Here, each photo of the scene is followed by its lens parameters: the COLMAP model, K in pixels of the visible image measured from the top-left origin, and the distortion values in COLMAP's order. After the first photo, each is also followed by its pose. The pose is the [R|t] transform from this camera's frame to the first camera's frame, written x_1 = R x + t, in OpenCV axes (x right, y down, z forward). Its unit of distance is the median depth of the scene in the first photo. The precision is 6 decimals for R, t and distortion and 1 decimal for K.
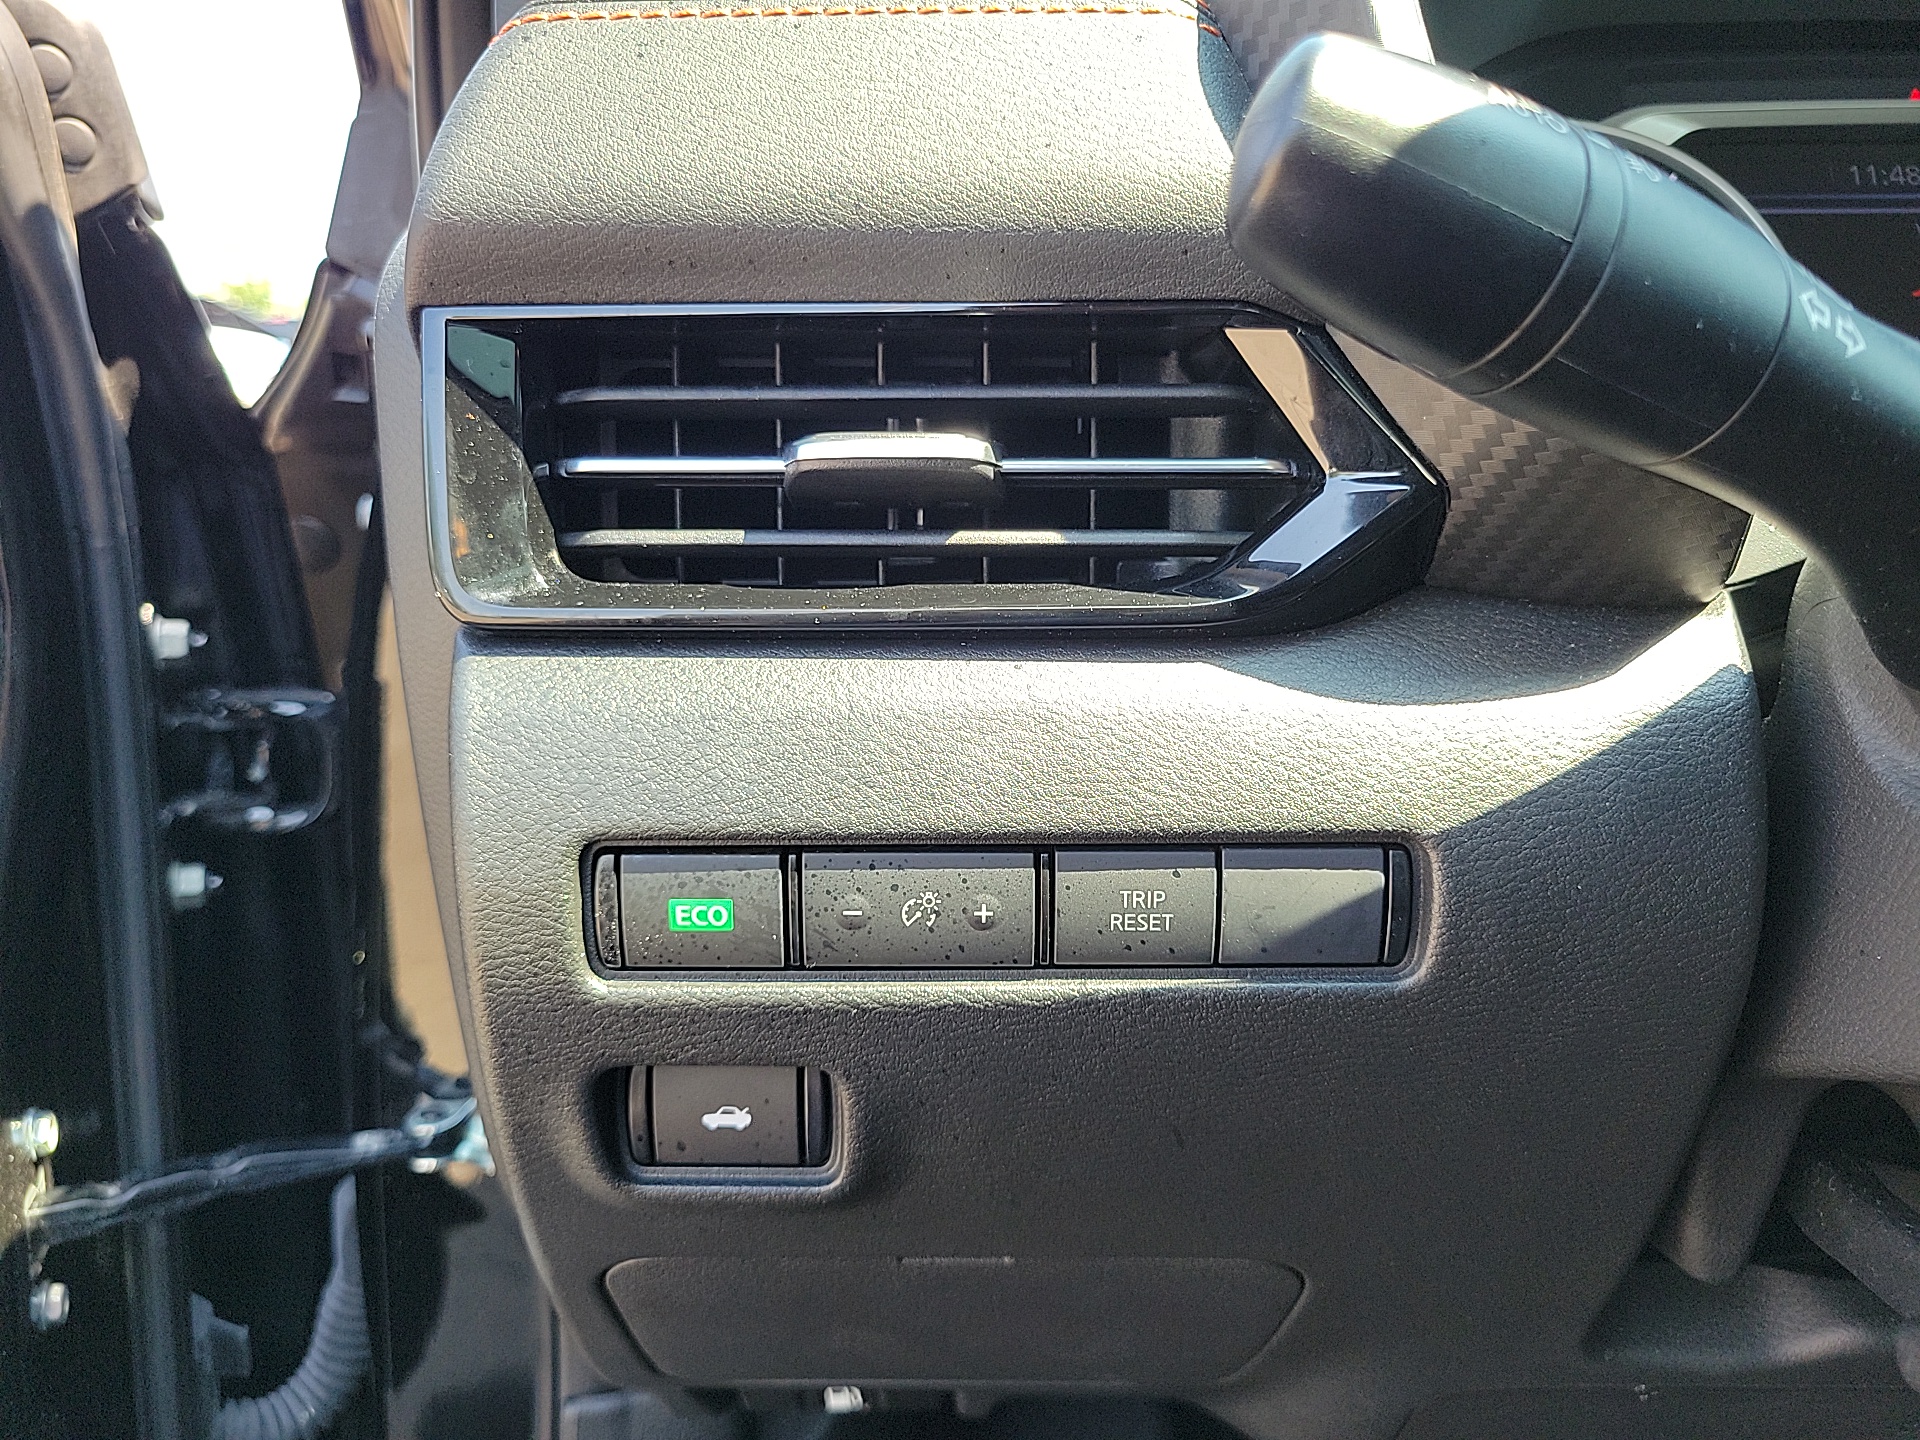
lens RADIAL K [[1536.5, 0, 956.5], [0, 1536.5, 709.1], [0, 0, 1]] dist [-0.013637, -0.001625]
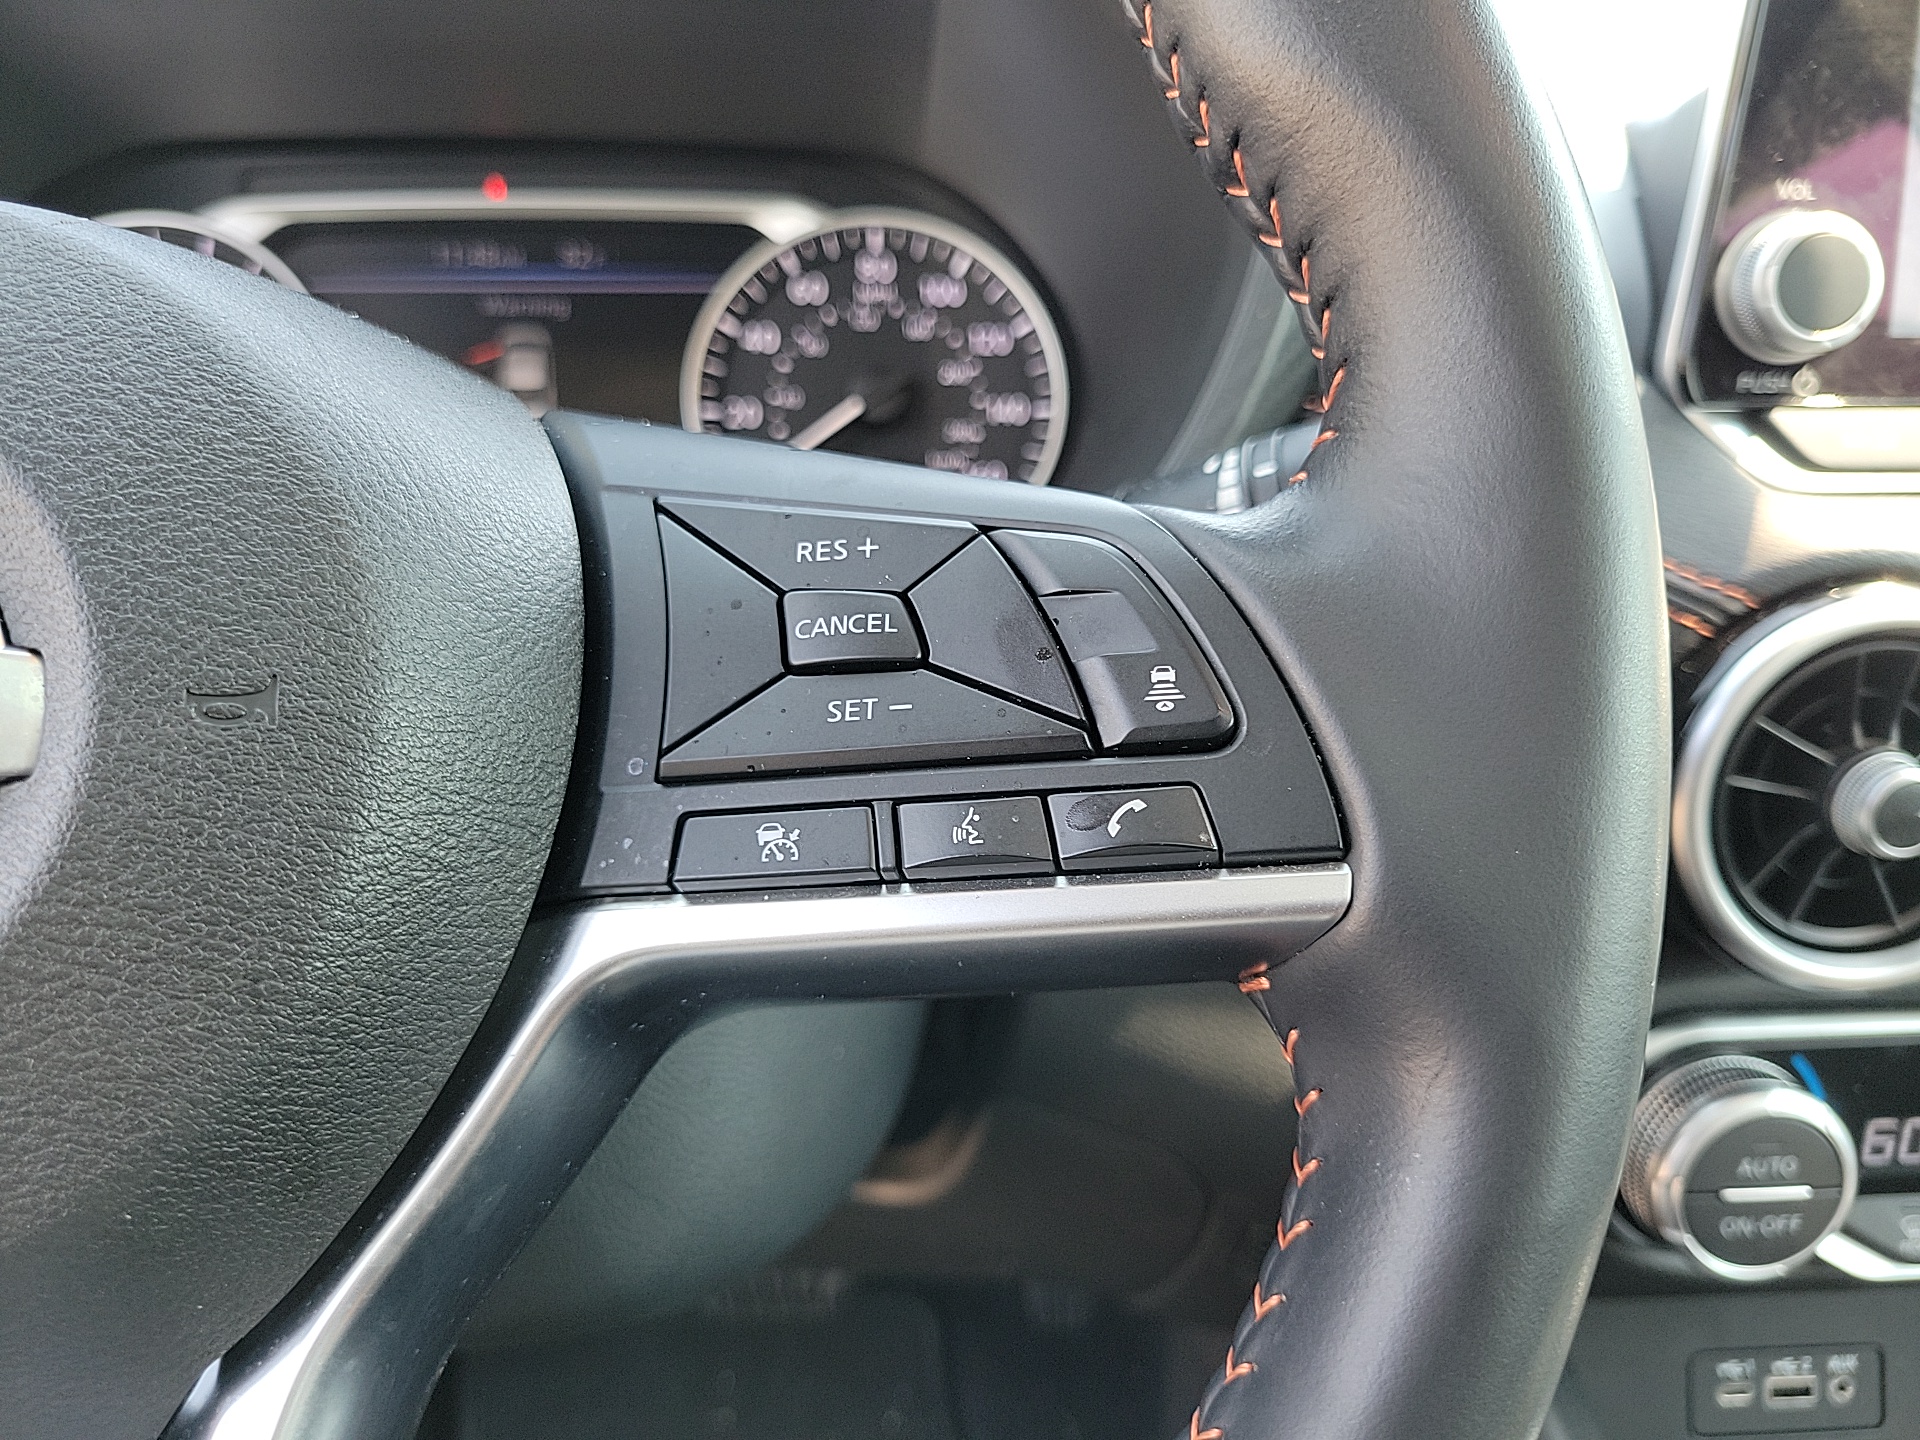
lens RADIAL K [[1536.5, 0, 956.5], [0, 1536.5, 709.1], [0, 0, 1]] dist [-0.013637, -0.001625]
pose [[0.998202, -0.009845, 0.059129, 1.427127], [0.003560, 0.994416, 0.105469, -0.176739], [-0.059837, -0.105069, 0.992663, -0.463263]]
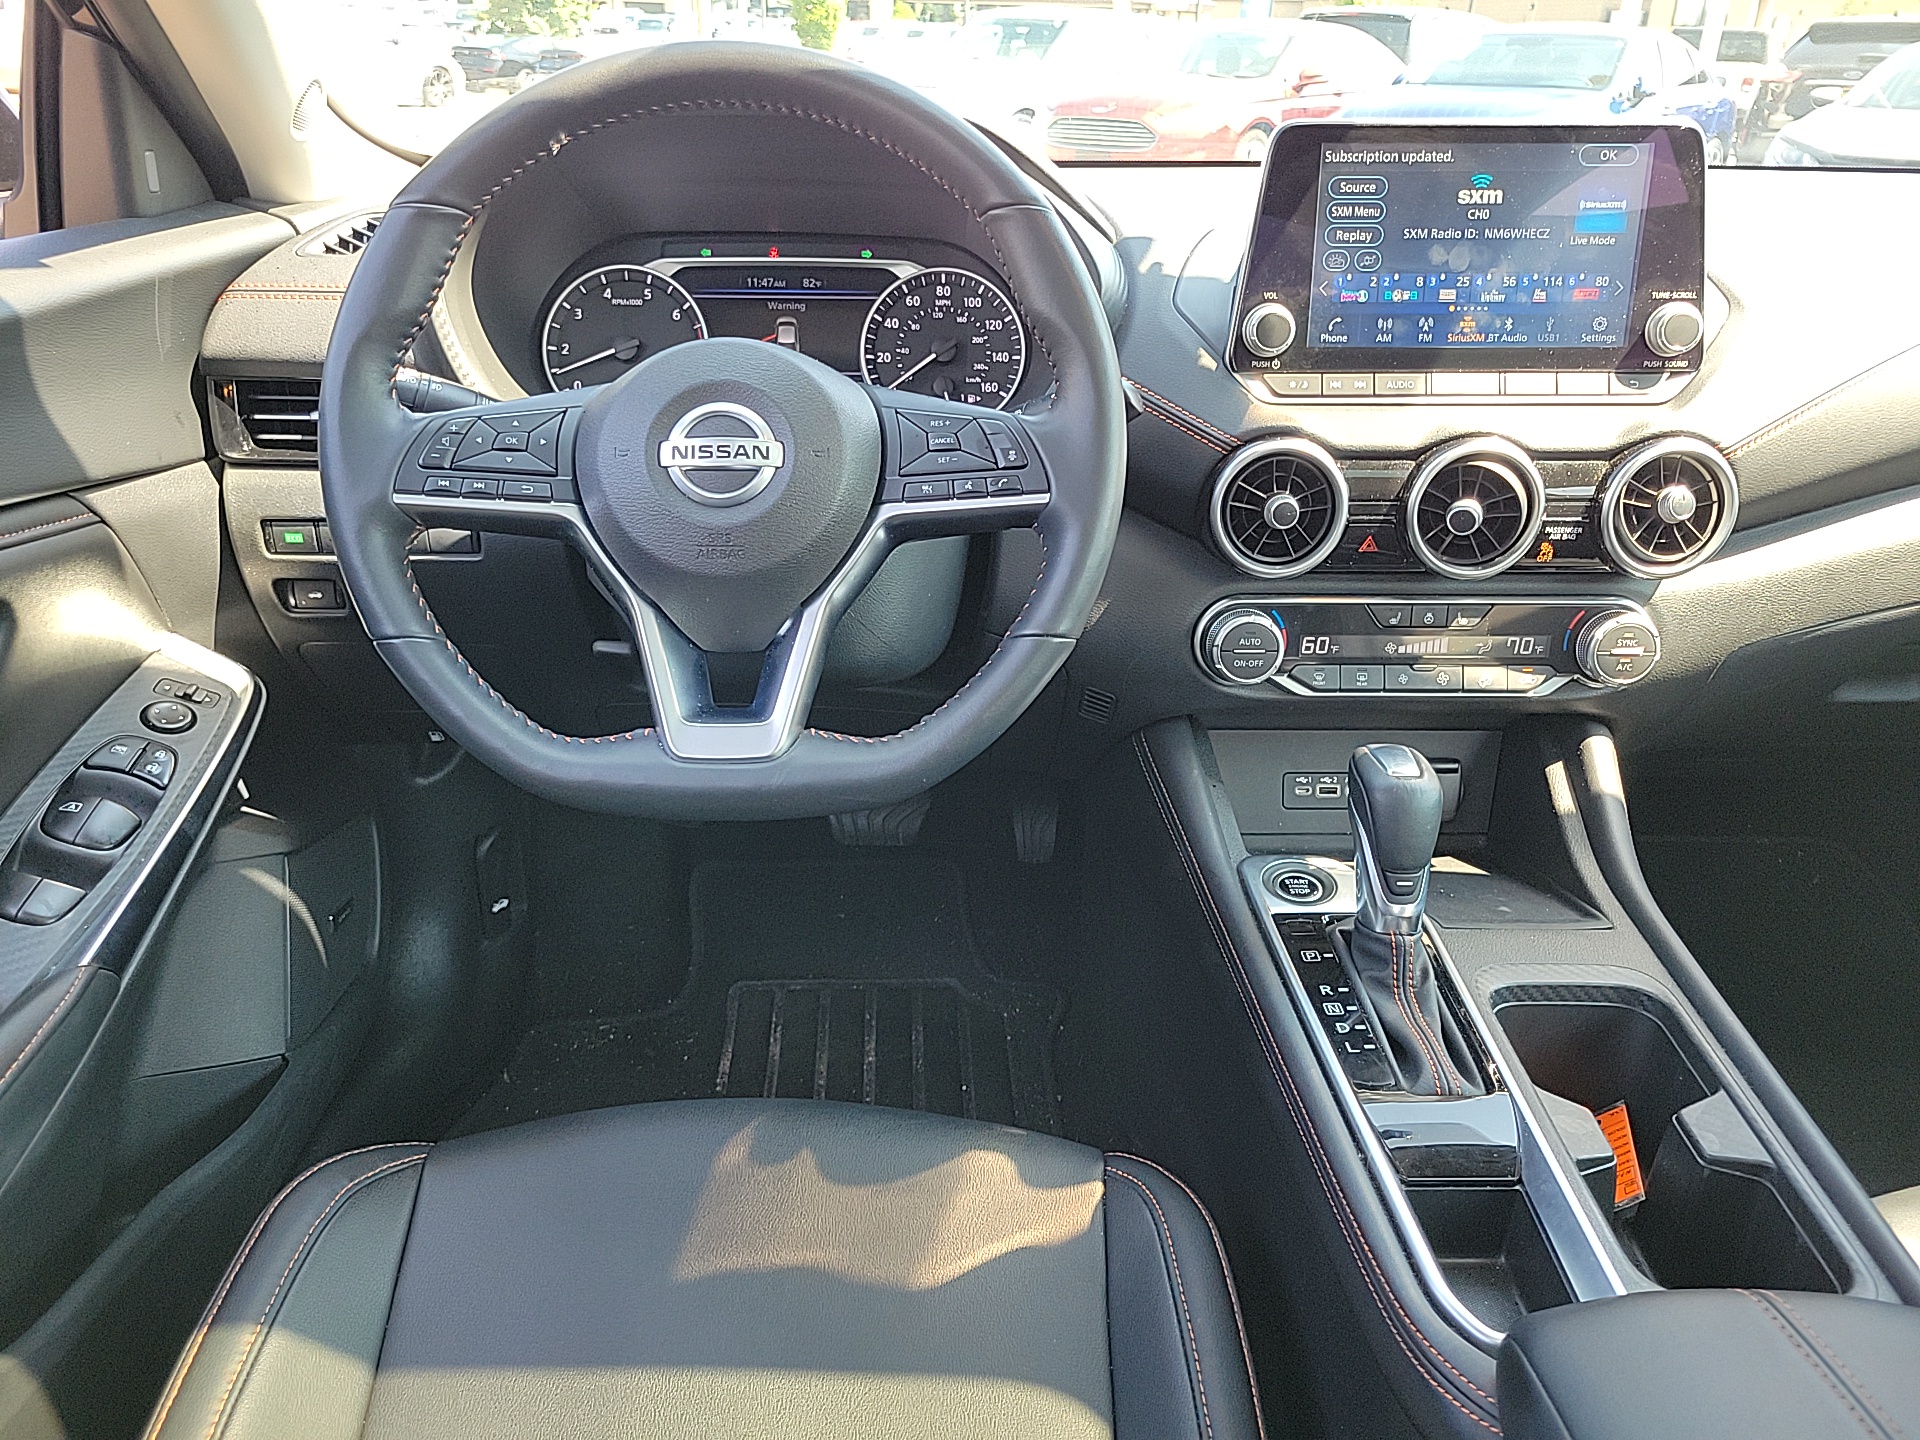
lens RADIAL K [[1455.7, 0, 950.4], [0, 1455.7, 710.6], [0, 0, 1]] dist [0.043266, -0.022968]
pose [[0.999584, 0.003557, 0.028639, 1.353643], [-0.009339, 0.978842, 0.204404, -0.208753], [-0.027306, -0.204586, 0.978468, -2.703656]]
